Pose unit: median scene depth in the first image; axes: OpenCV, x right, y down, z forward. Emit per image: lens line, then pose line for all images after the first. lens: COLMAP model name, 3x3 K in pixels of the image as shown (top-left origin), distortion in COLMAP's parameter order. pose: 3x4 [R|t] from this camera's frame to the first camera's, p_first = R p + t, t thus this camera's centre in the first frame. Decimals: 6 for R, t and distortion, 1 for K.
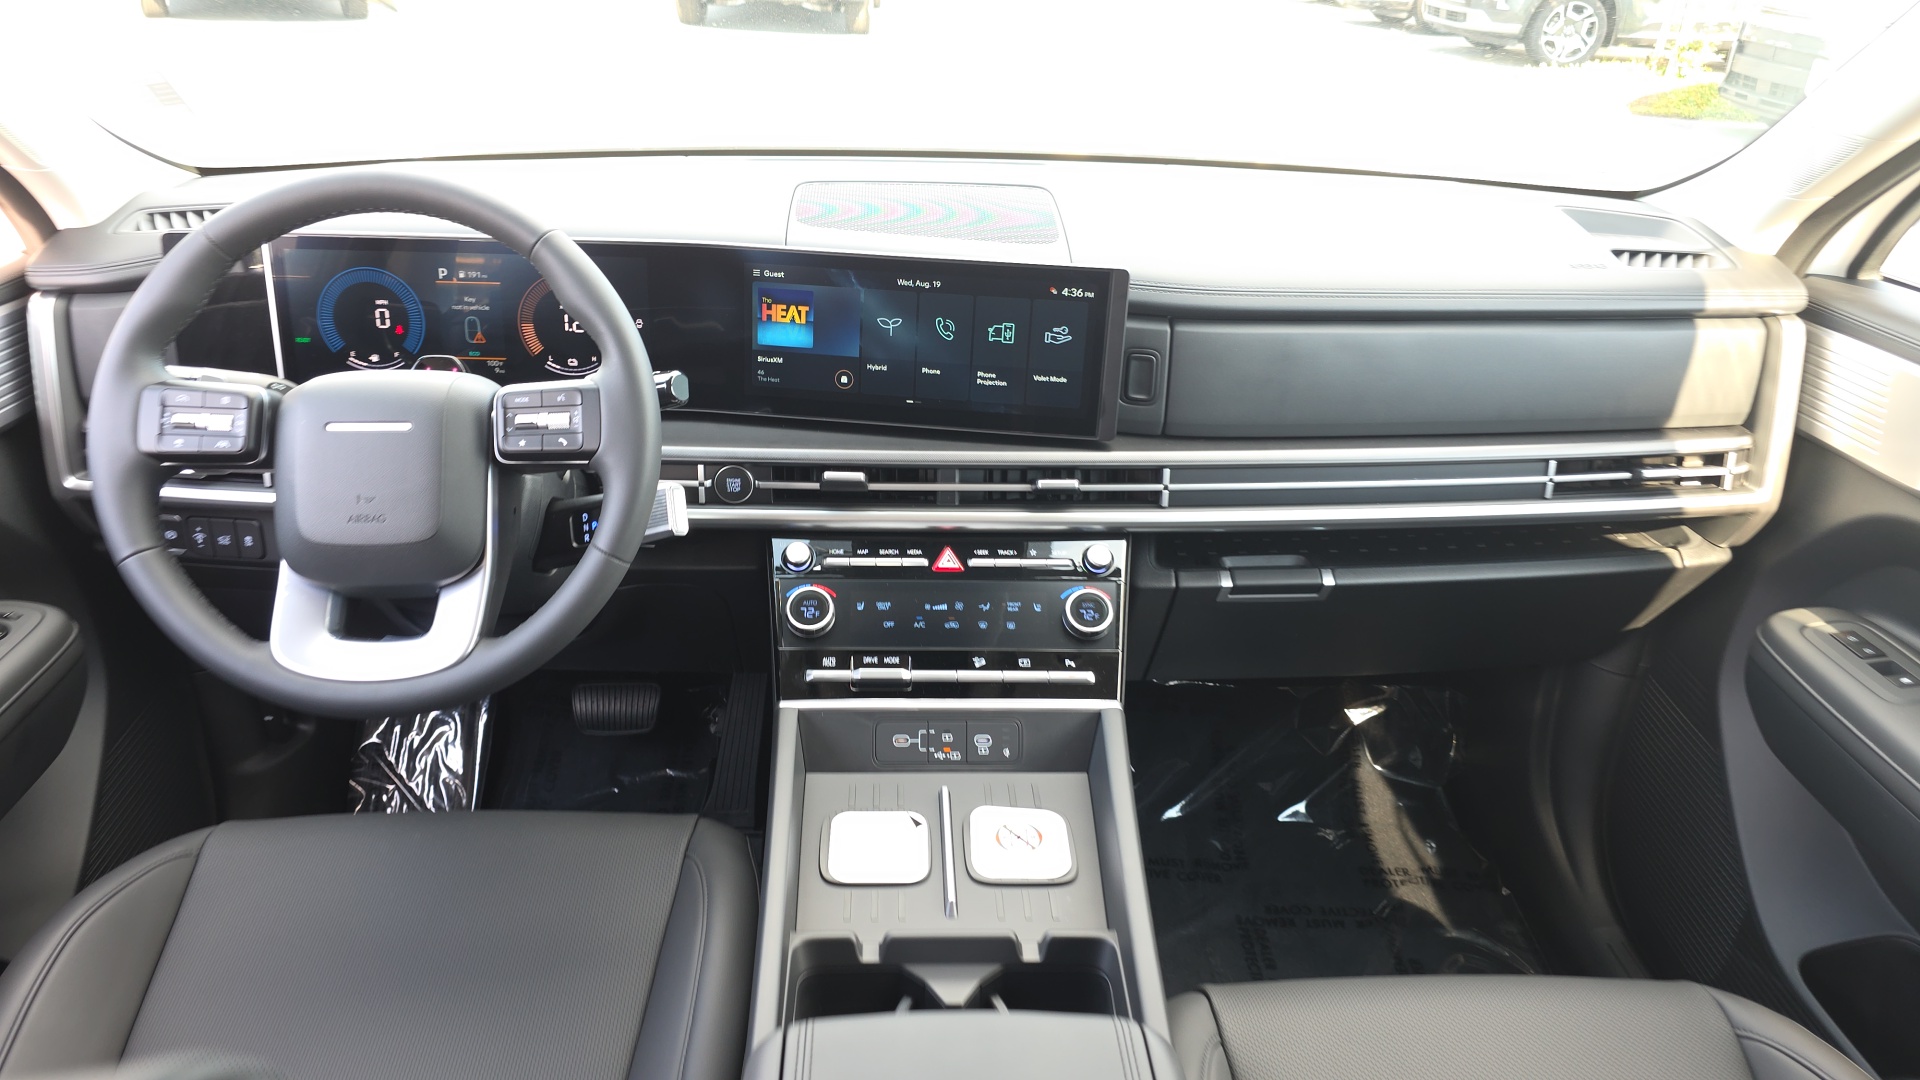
lens RADIAL K [[1300.8, 0, 934.9], [0, 1300.8, 533.5], [0, 0, 1]] dist [0.075436, -0.082653]
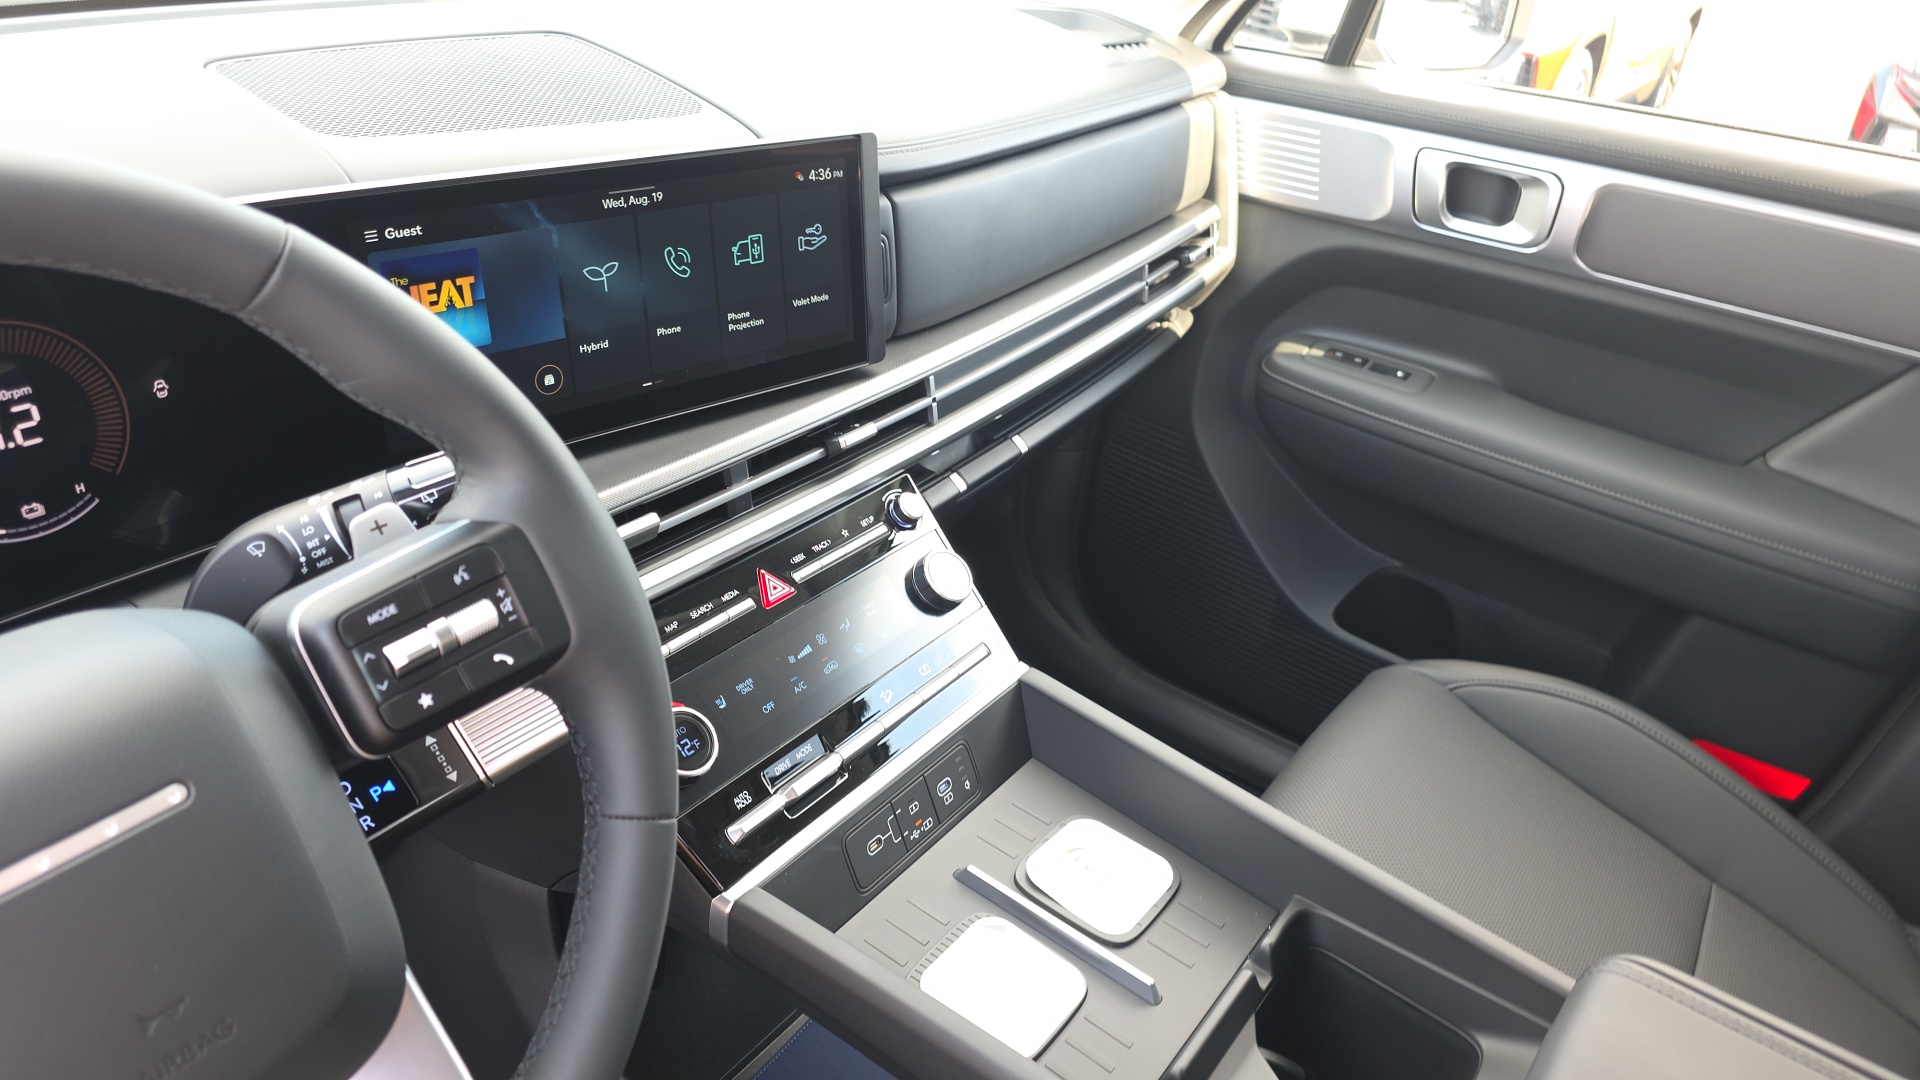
lens RADIAL K [[1322.8, 0, 977.6], [0, 1322.8, 527.0], [0, 0, 1]] dist [0.051437, -0.063155]
pose [[0.604380, -0.357611, 0.711927, -0.419392], [0.265517, 0.932924, 0.243215, -0.154012], [-0.751150, 0.042034, 0.658792, 0.449662]]
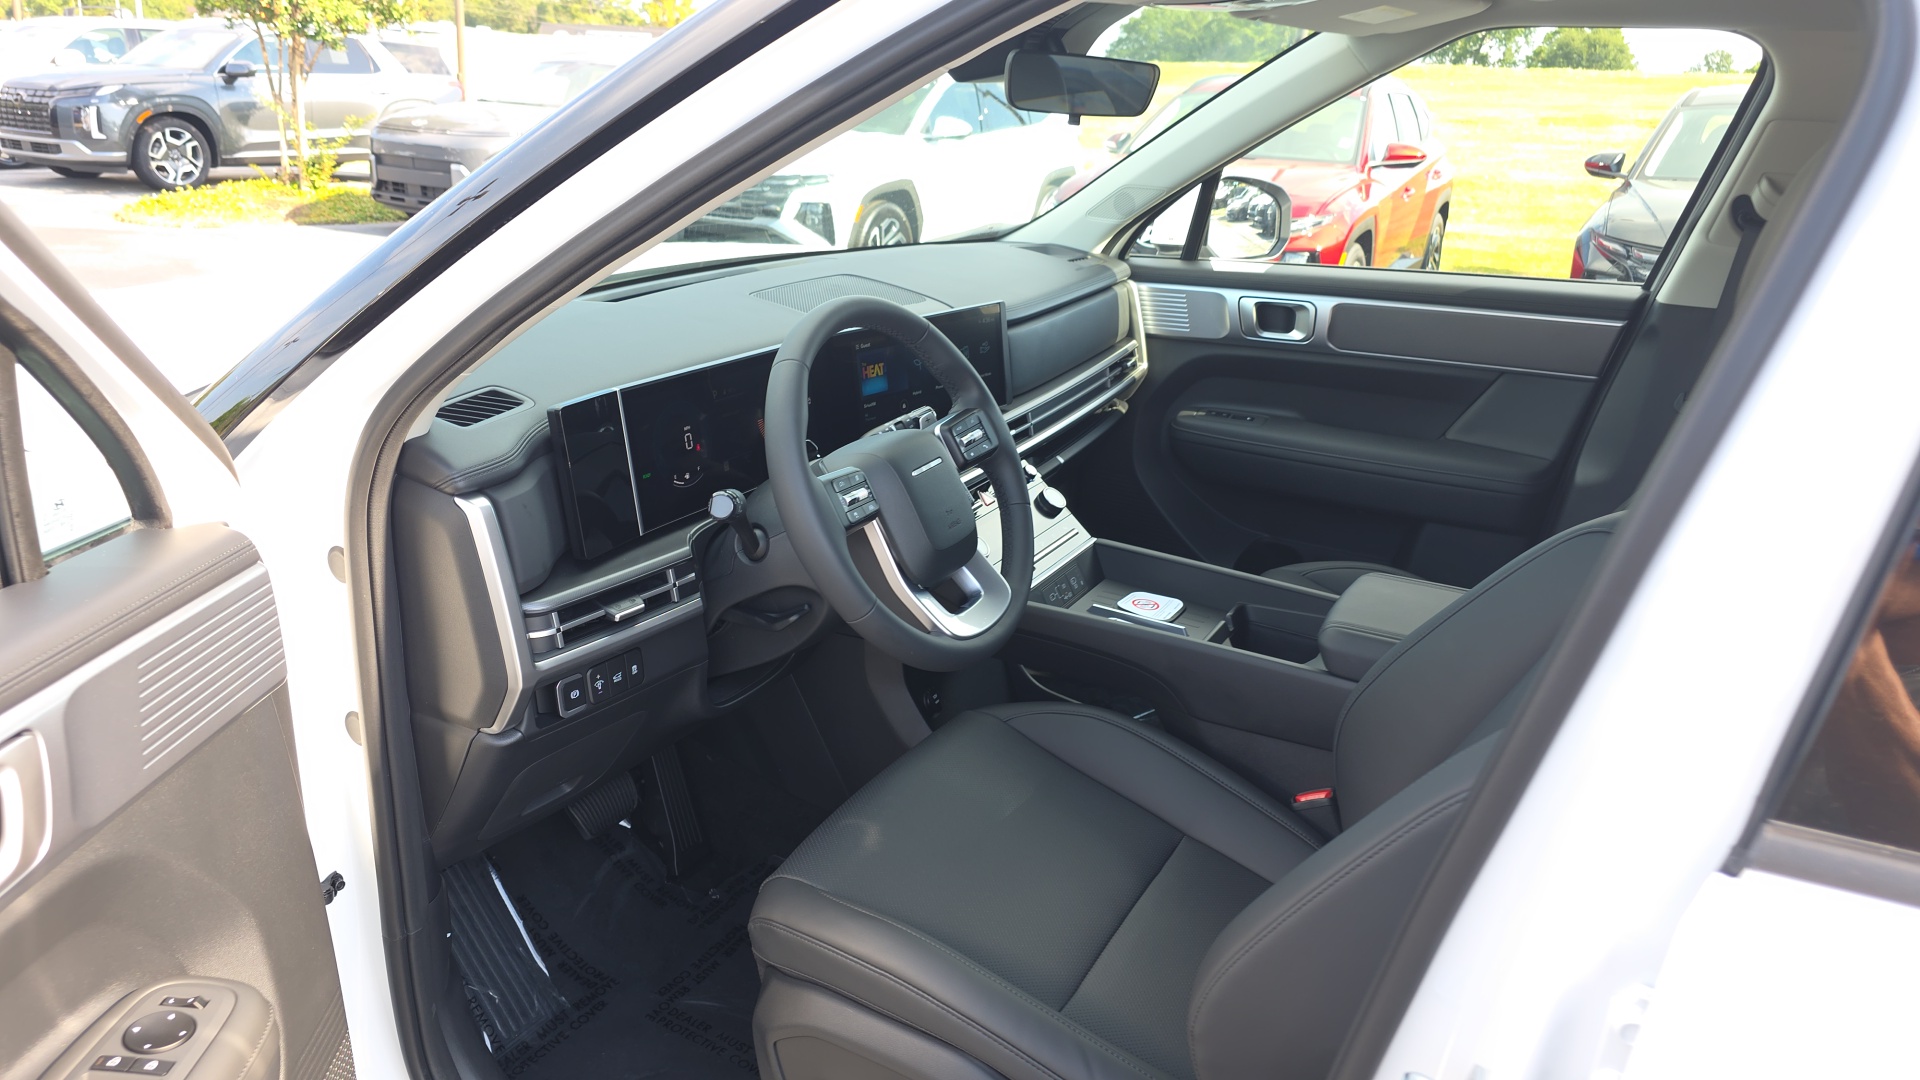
lens RADIAL K [[1317.6, 0, 935.1], [0, 1317.6, 535.5], [0, 0, 1]] dist [0.049323, -0.051276]
pose [[0.519642, -0.298358, 0.800596, -1.303976], [0.360378, 0.926150, 0.111238, -0.136819], [-0.774661, 0.230714, 0.588789, 0.129922]]
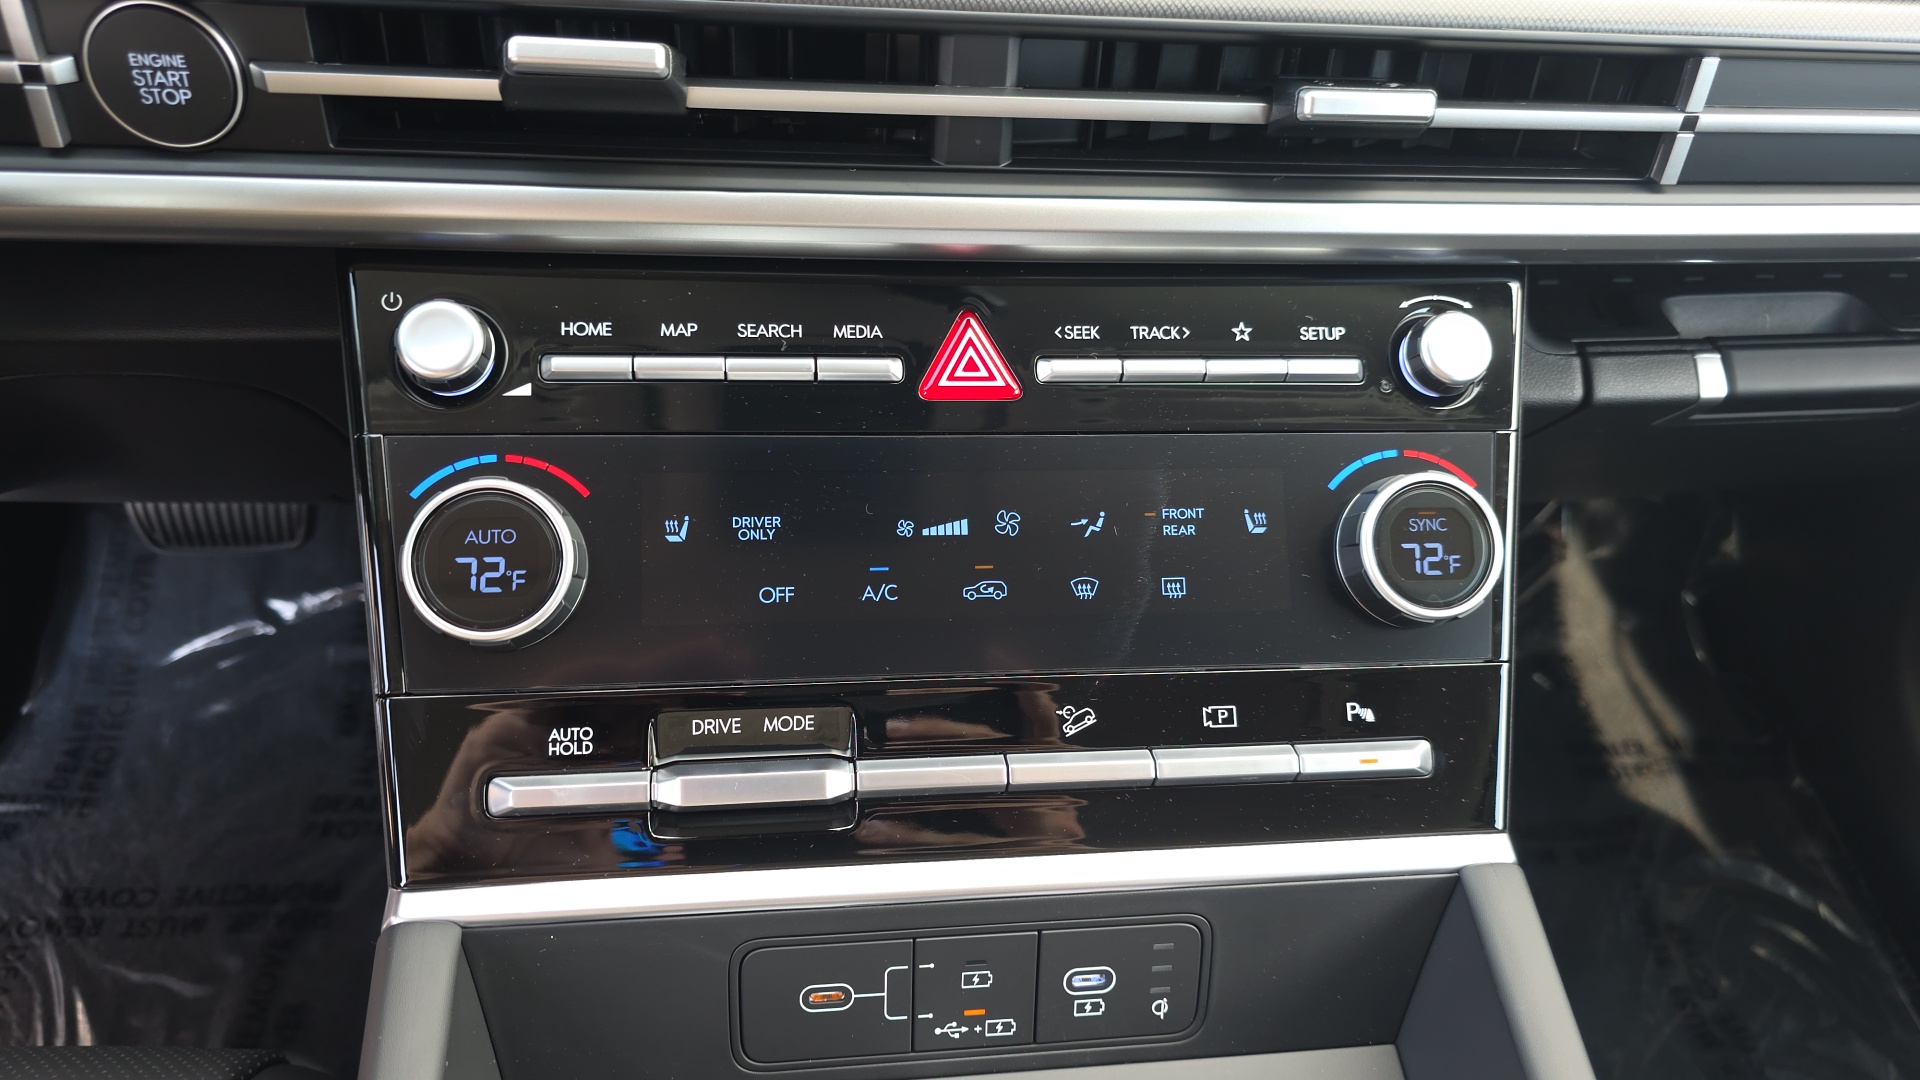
lens RADIAL K [[1307.1, 0, 960.0], [0, 1307.1, 540.0], [0, 0, 1]] dist [0.054731, -0.085700]
pose [[0.994342, -0.010536, 0.105700, -0.024705], [-0.025818, 0.941258, 0.336701, -0.042902], [-0.103039, -0.337525, 0.935660, 0.705396]]
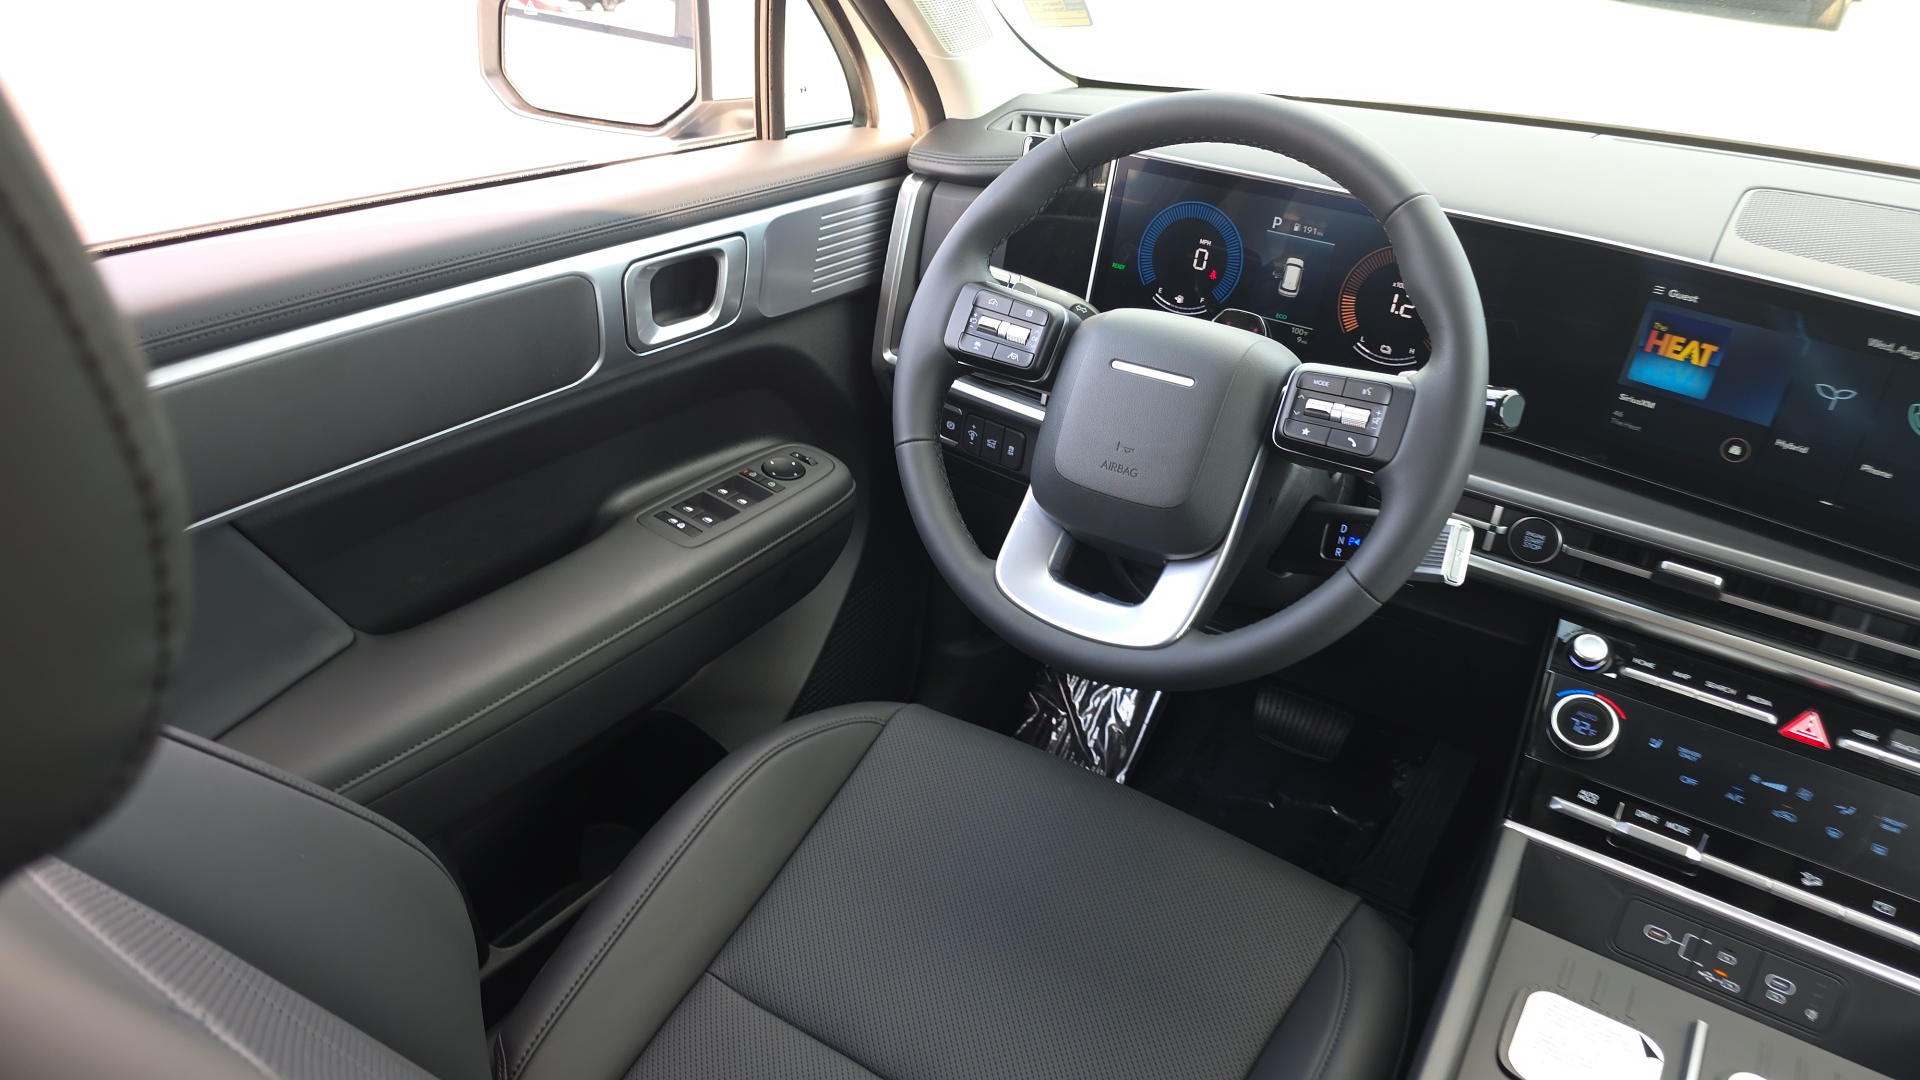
lens RADIAL K [[1302.8, 0, 925.0], [0, 1302.8, 547.5], [0, 0, 1]] dist [0.033113, -0.035710]
pose [[0.812984, 0.301702, -0.498030, -0.056380], [-0.282778, 0.952236, 0.115250, -0.020476], [0.509013, 0.047136, 0.859467, 0.115991]]
